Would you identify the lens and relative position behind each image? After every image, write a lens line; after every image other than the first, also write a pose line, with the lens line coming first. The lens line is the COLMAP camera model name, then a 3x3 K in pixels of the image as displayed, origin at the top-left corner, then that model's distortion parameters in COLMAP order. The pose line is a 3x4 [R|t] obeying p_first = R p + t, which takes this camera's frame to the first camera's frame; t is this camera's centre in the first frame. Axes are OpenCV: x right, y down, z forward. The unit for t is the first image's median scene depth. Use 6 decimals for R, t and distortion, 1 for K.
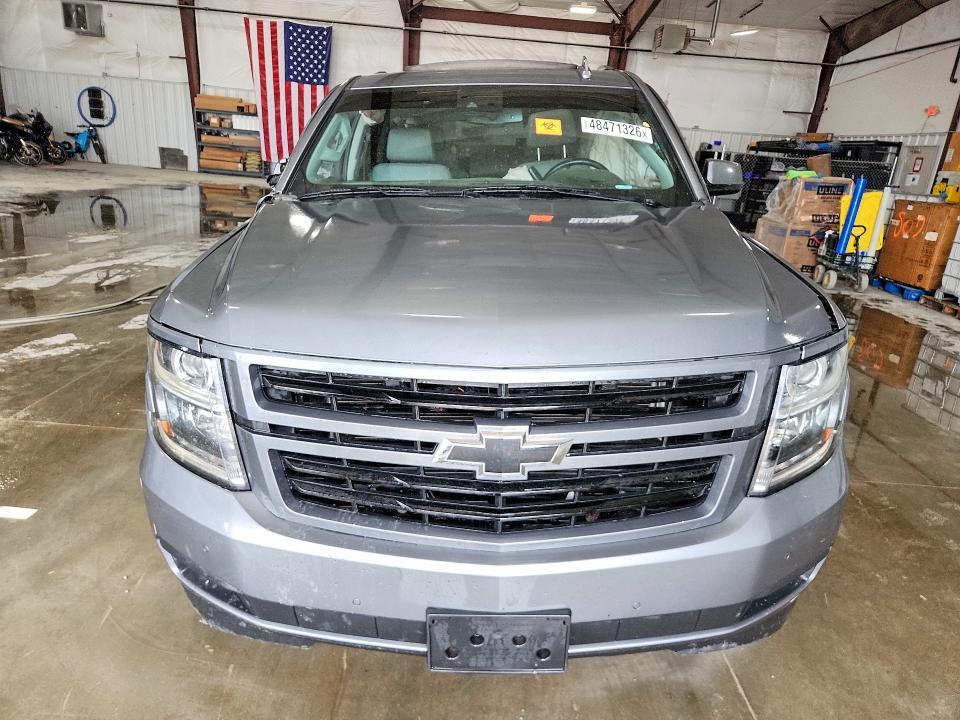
lens RADIAL K [[663.7, 0, 480.0], [0, 663.7, 360.0], [0, 0, 1]] dist [0.031617, -0.009864]
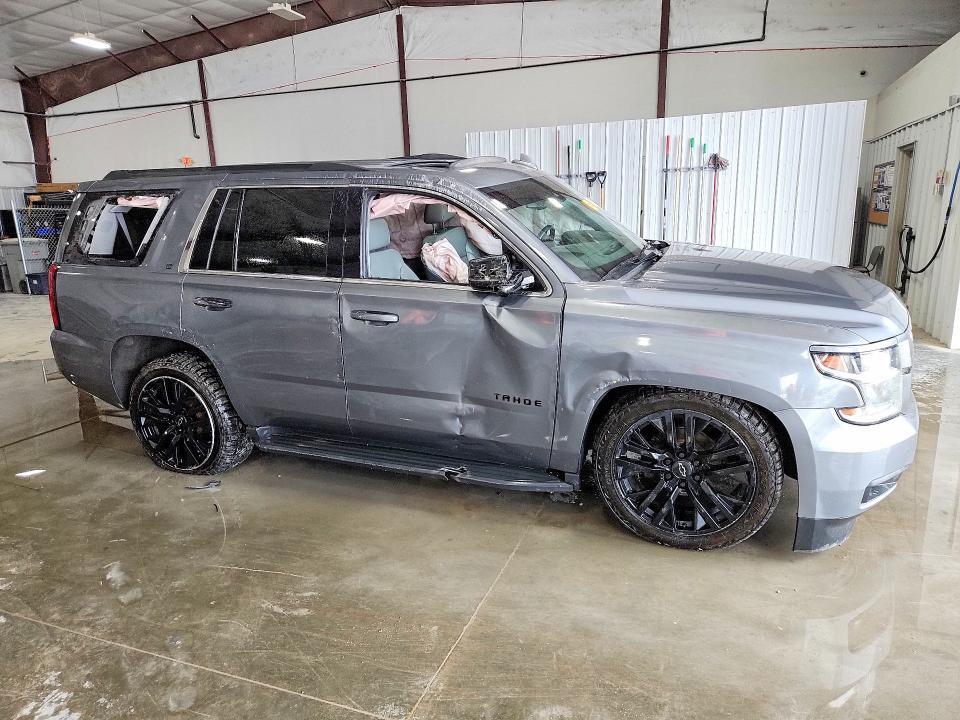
lens RADIAL K [[663.7, 0, 480.0], [0, 663.7, 360.0], [0, 0, 1]] dist [0.031617, -0.009864]
pose [[0.351415, -0.297889, 0.887564, -0.232435], [0.344132, 0.922761, 0.173450, -0.063936], [-0.870678, 0.244486, 0.426786, 0.119404]]
